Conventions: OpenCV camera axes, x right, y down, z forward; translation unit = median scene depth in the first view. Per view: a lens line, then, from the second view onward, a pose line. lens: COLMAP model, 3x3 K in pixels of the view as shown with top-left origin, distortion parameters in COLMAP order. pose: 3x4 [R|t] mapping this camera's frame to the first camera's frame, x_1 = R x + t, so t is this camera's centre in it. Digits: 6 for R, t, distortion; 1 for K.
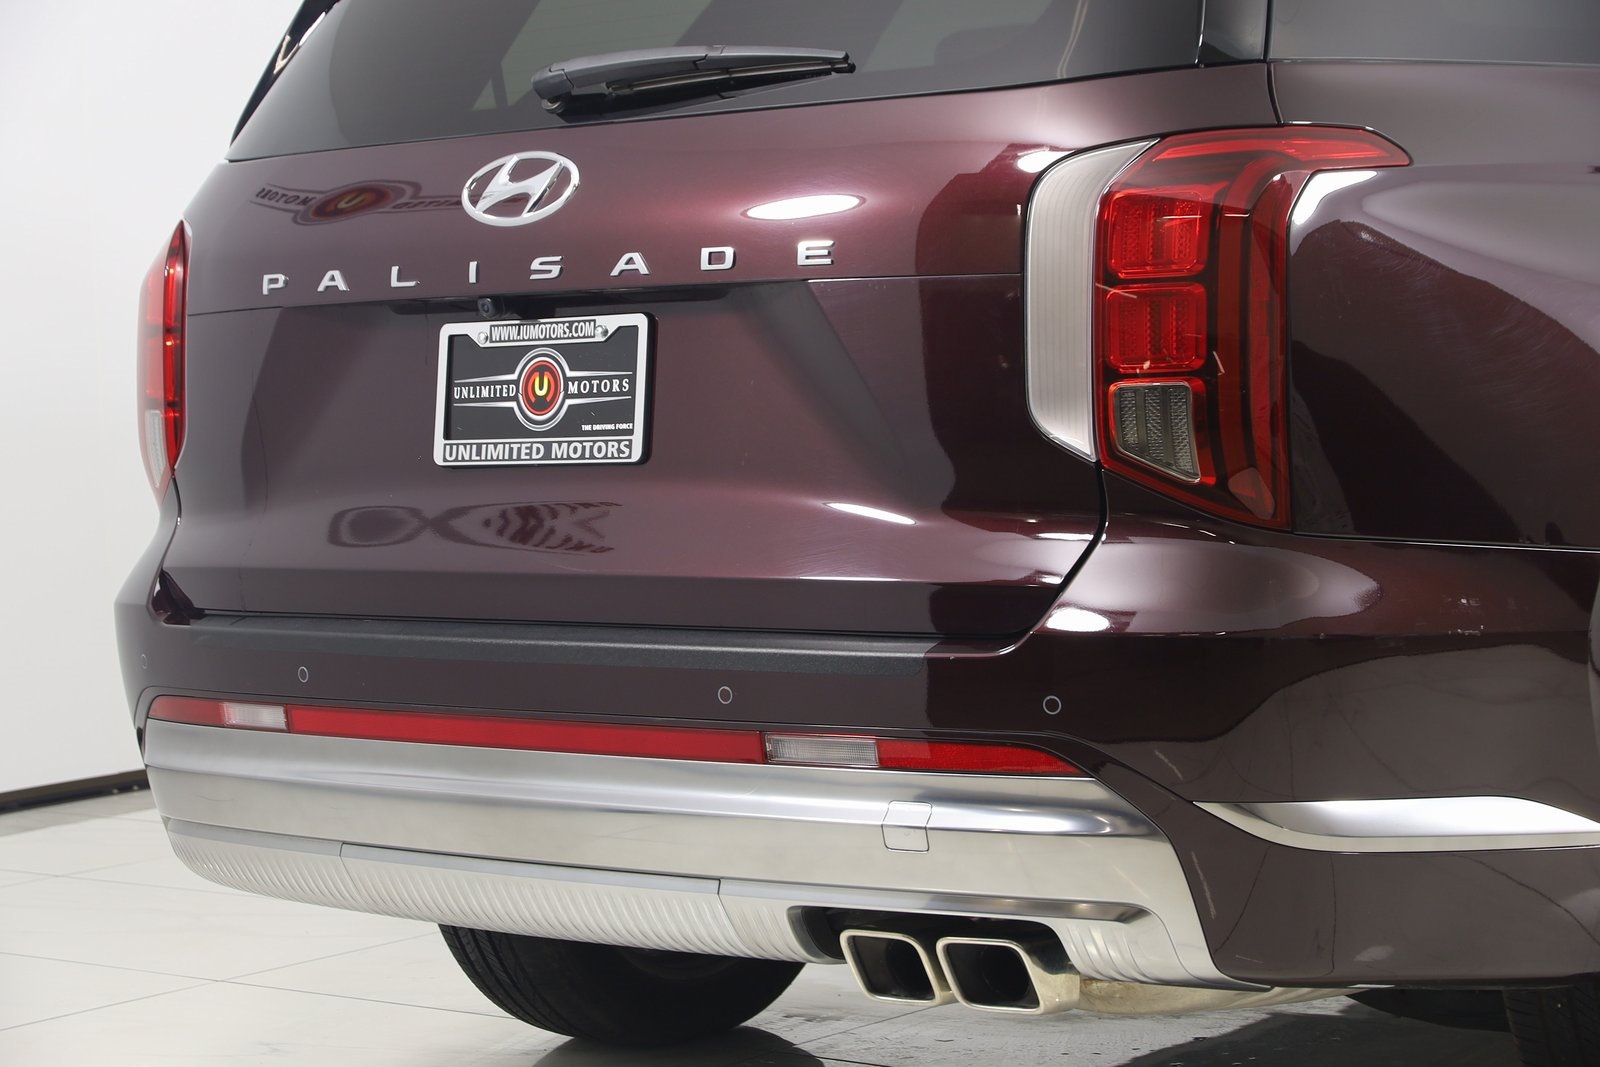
lens RADIAL K [[3402.3, 0, 806.2], [0, 3402.3, 532.5], [0, 0, 1]] dist [0.149385, 0.000000]
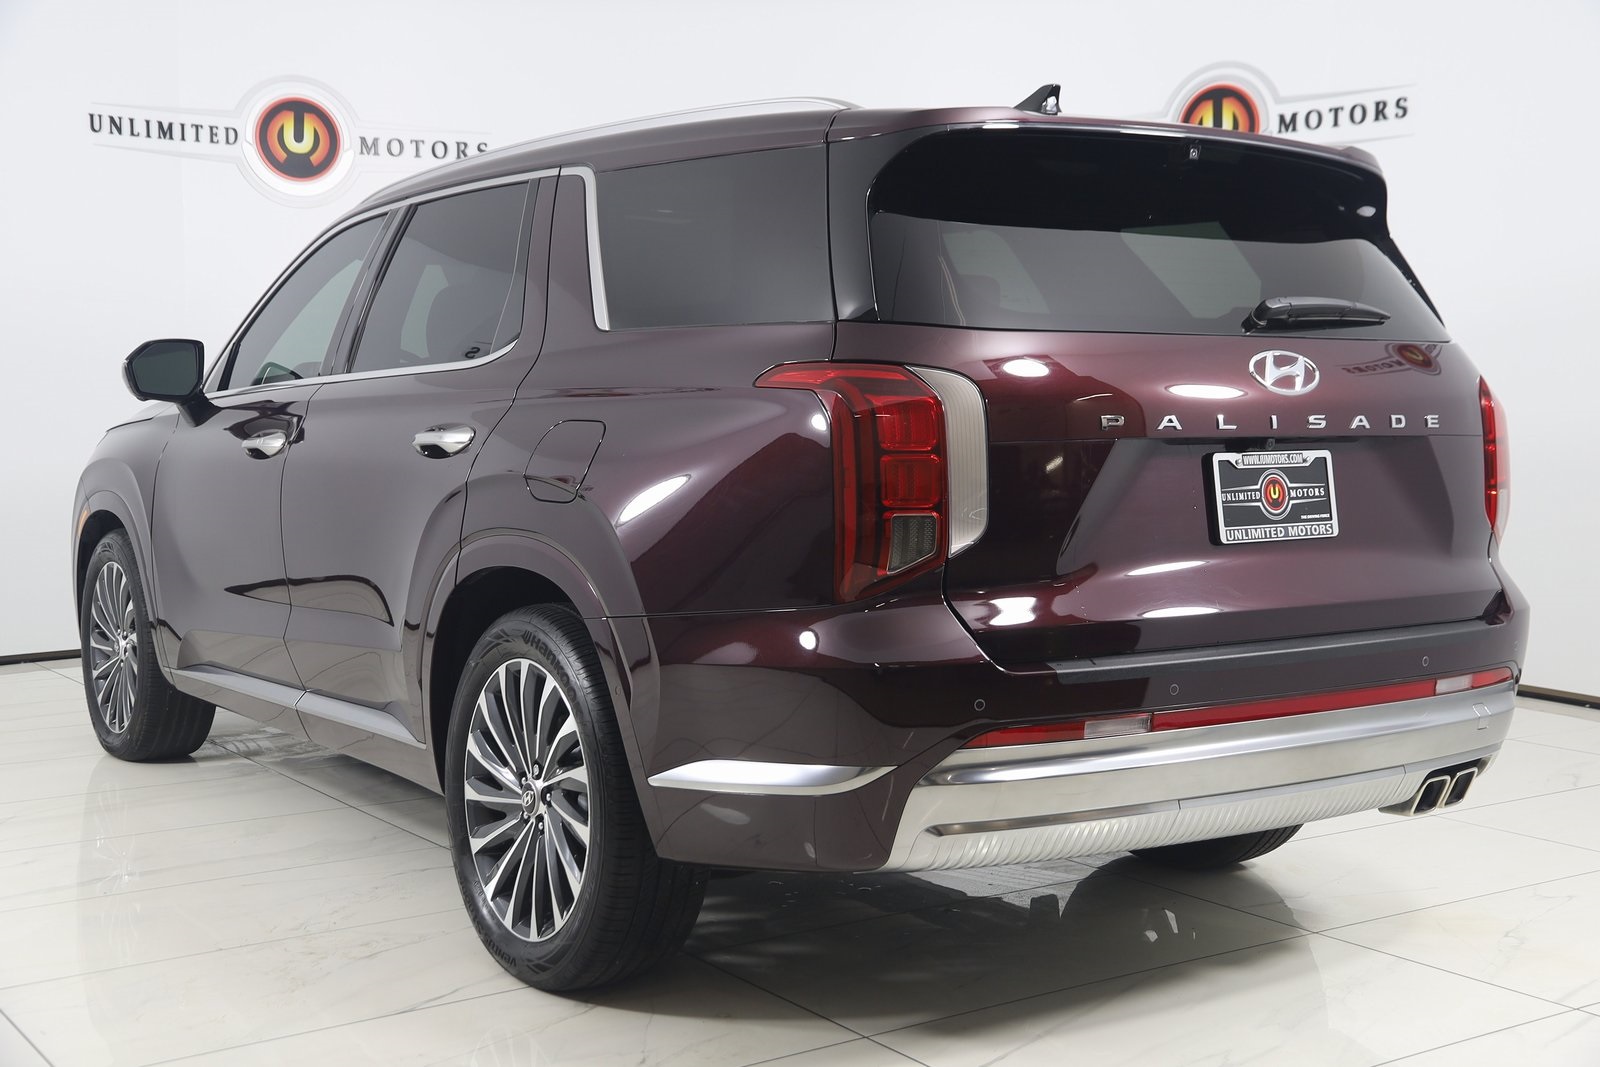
lens RADIAL K [[1920.9, 0, 802.2], [0, 1920.9, 530.2], [0, 0, 1]] dist [0.055394, 0.000000]
pose [[0.259039, -0.017551, 0.965707, -1.037725], [0.046282, 0.998912, 0.005740, -0.040907], [-0.964757, 0.043208, 0.259569, 0.983889]]
